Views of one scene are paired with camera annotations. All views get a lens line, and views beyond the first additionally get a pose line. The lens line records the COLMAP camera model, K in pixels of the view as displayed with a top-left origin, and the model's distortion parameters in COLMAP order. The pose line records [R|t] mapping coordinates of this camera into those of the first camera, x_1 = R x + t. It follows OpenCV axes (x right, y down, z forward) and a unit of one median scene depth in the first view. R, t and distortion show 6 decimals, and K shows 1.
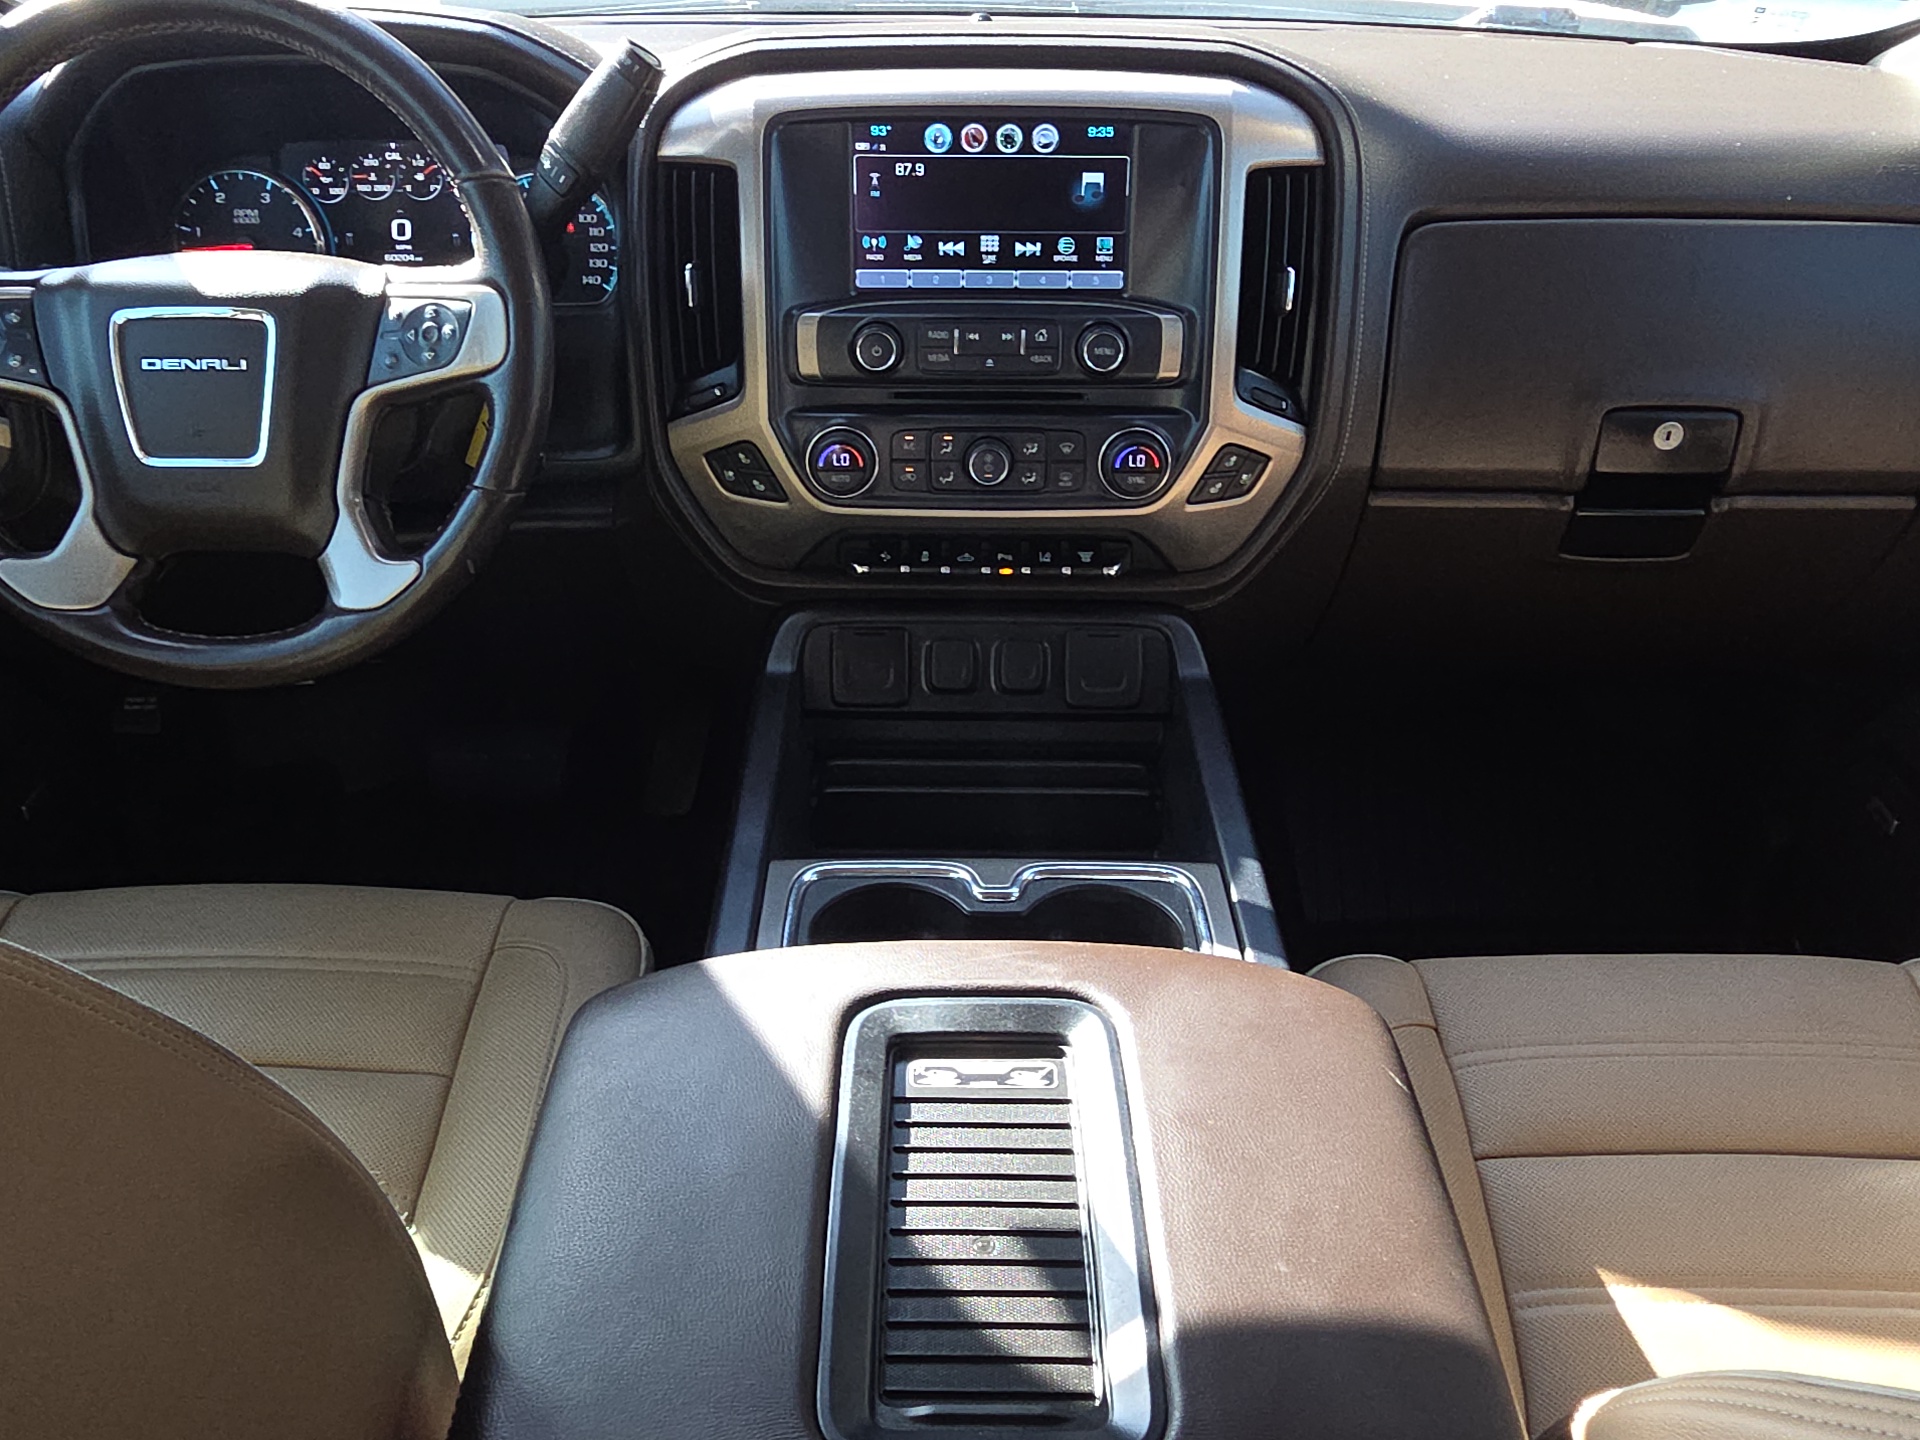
lens RADIAL K [[1622.8, 0, 948.3], [0, 1622.8, 769.7], [0, 0, 1]] dist [-0.007941, 0.007656]
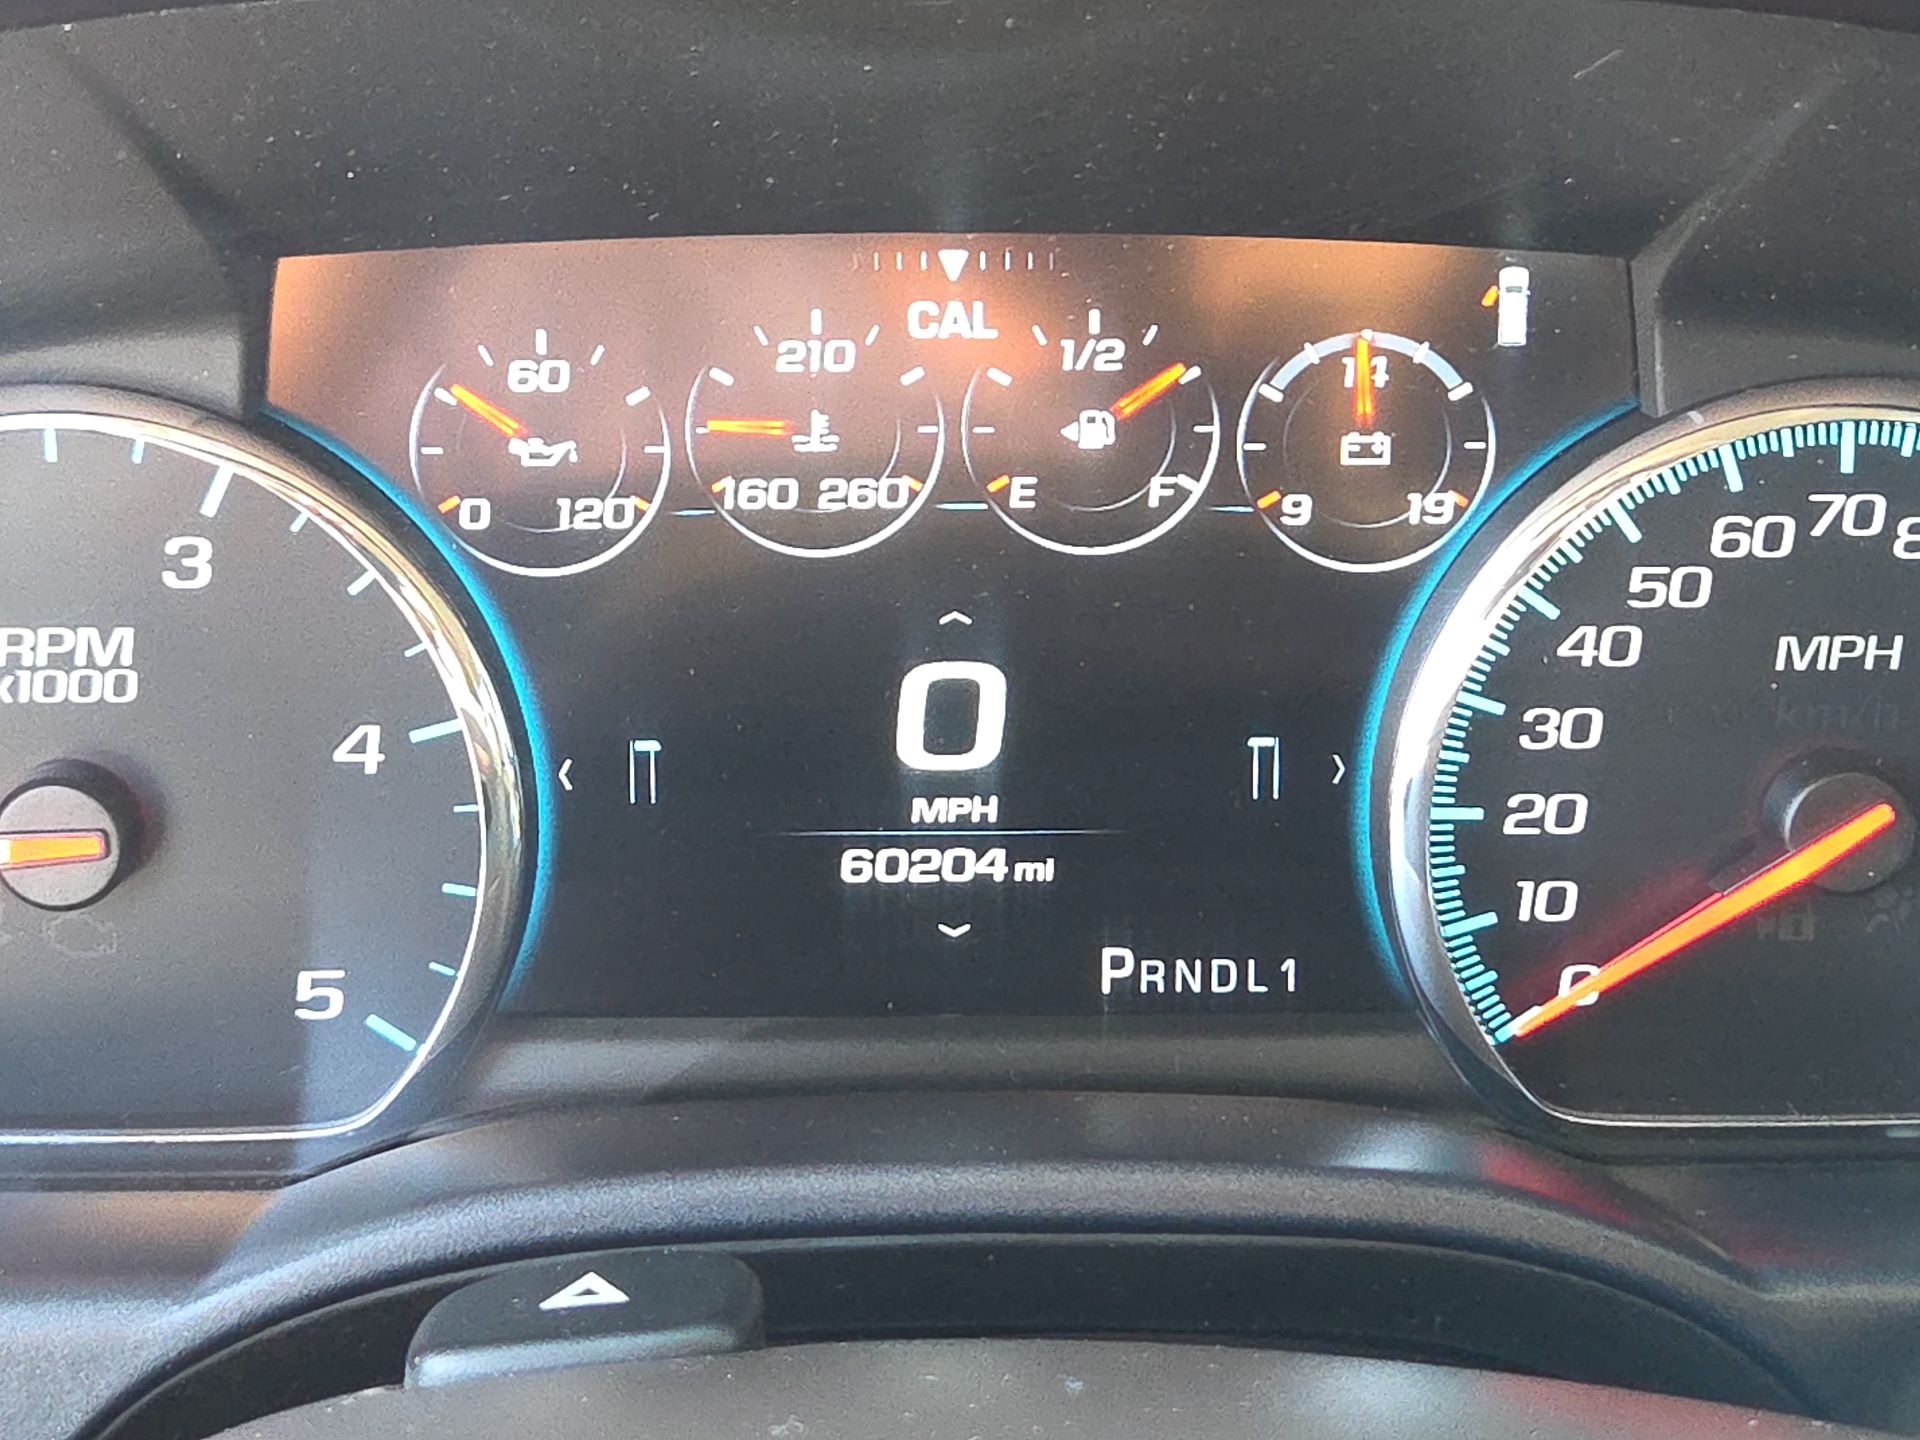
lens RADIAL K [[3772.9, 0, 965.0], [0, 3772.9, 710.5], [0, 0, 1]] dist [0.017563, 0.000000]
pose [[0.998834, -0.017342, 0.045055, -0.398179], [0.024359, 0.986784, -0.160200, -0.302622], [-0.041682, 0.161111, 0.986056, 0.676319]]
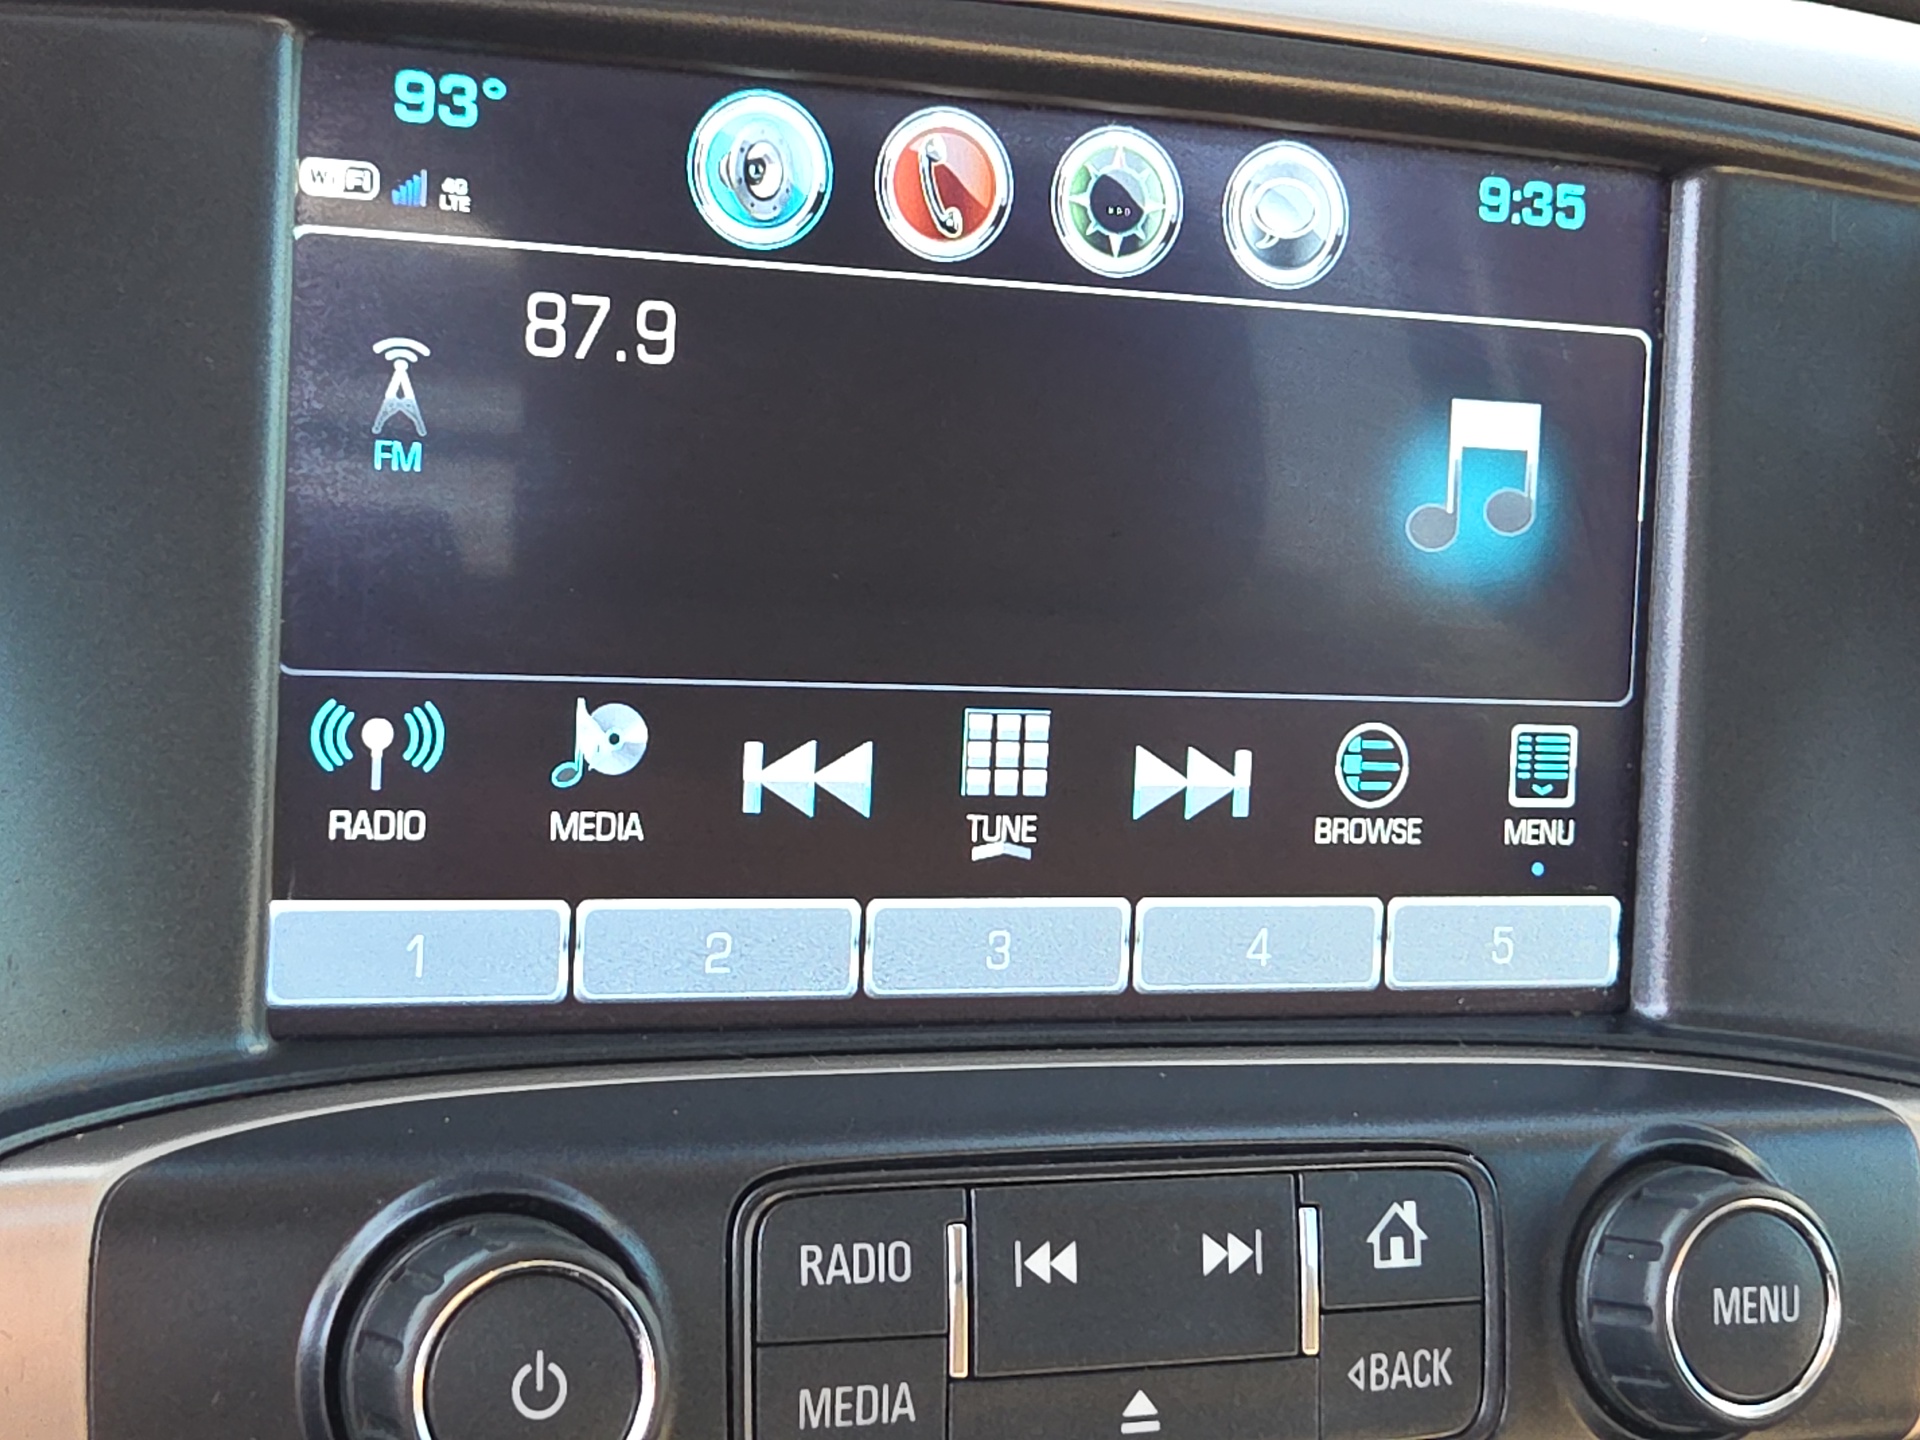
lens RADIAL K [[3772.9, 0, 961.8], [0, 3772.9, 699.8], [0, 0, 1]] dist [0.017563, 0.000000]
pose [[0.892762, 0.016071, 0.450242, -0.164384], [0.170302, 0.913176, -0.370278, -0.177339], [-0.417101, 0.407248, 0.812512, 0.662793]]
